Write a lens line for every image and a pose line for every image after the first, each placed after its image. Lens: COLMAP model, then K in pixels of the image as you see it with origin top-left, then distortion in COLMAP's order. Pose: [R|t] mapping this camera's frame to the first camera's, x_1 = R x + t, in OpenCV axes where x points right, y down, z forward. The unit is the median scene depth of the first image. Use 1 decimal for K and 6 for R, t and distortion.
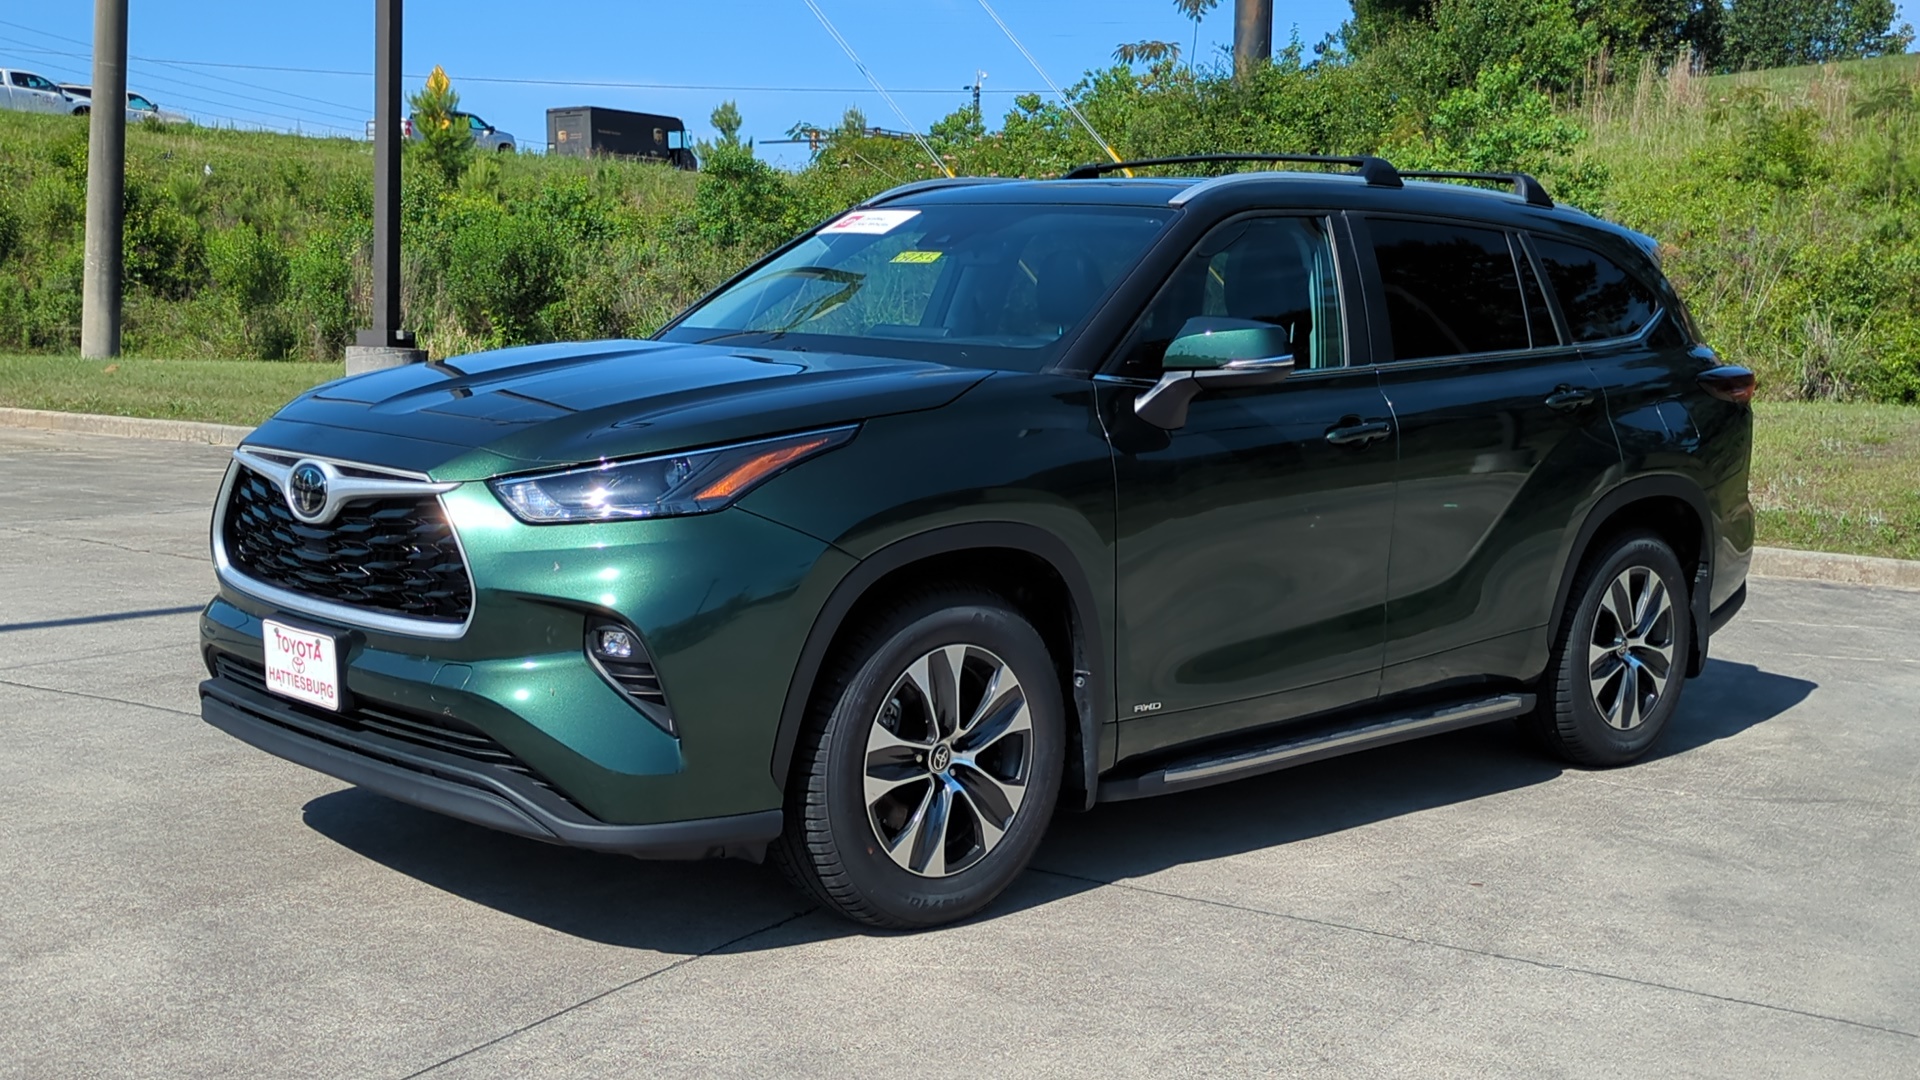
lens RADIAL K [[2173.6, 0, 961.1], [0, 2173.6, 540.2], [0, 0, 1]] dist [0.033185, 0.000000]
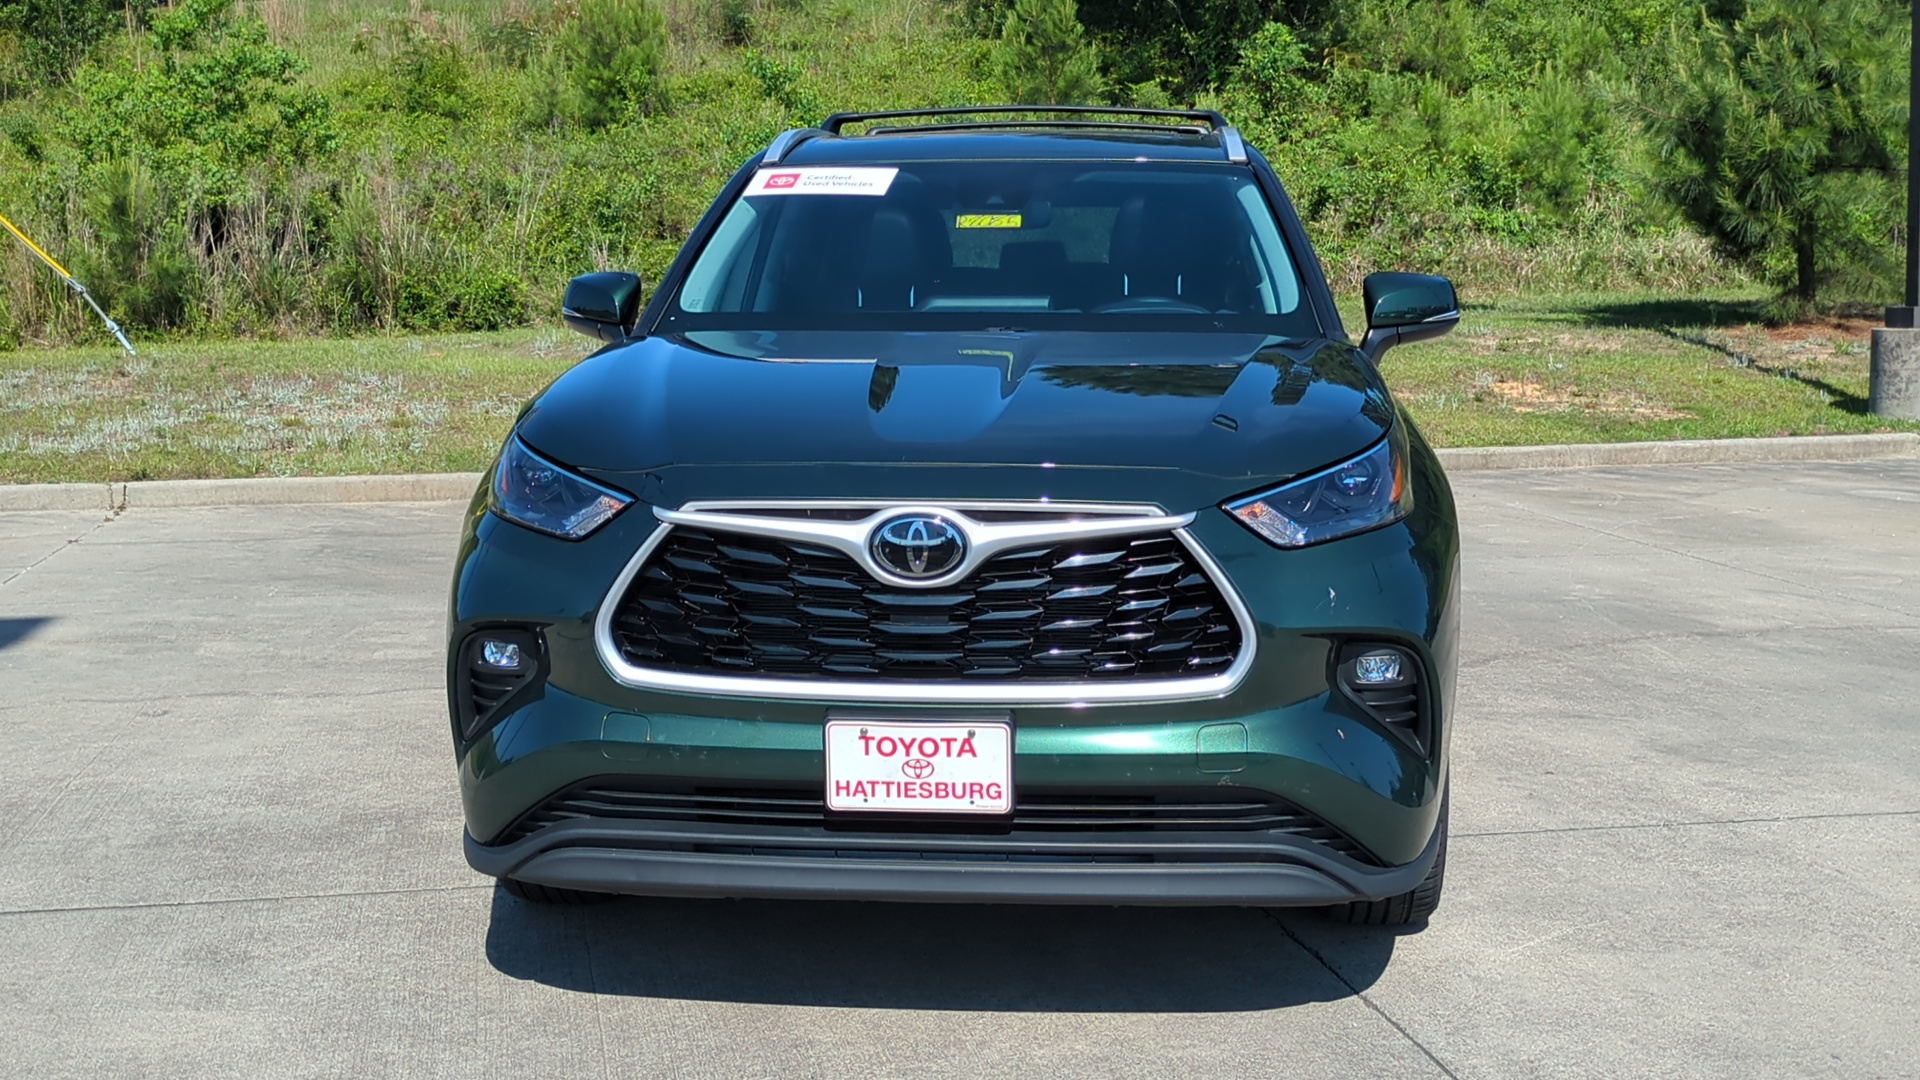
lens RADIAL K [[2173.6, 0, 960.6], [0, 2173.6, 540.5], [0, 0, 1]] dist [0.033185, 0.000000]
pose [[0.745897, -0.121405, 0.654904, -0.789943], [0.098710, 0.992539, 0.071570, -0.078408], [-0.658707, 0.011261, 0.752315, 0.395987]]
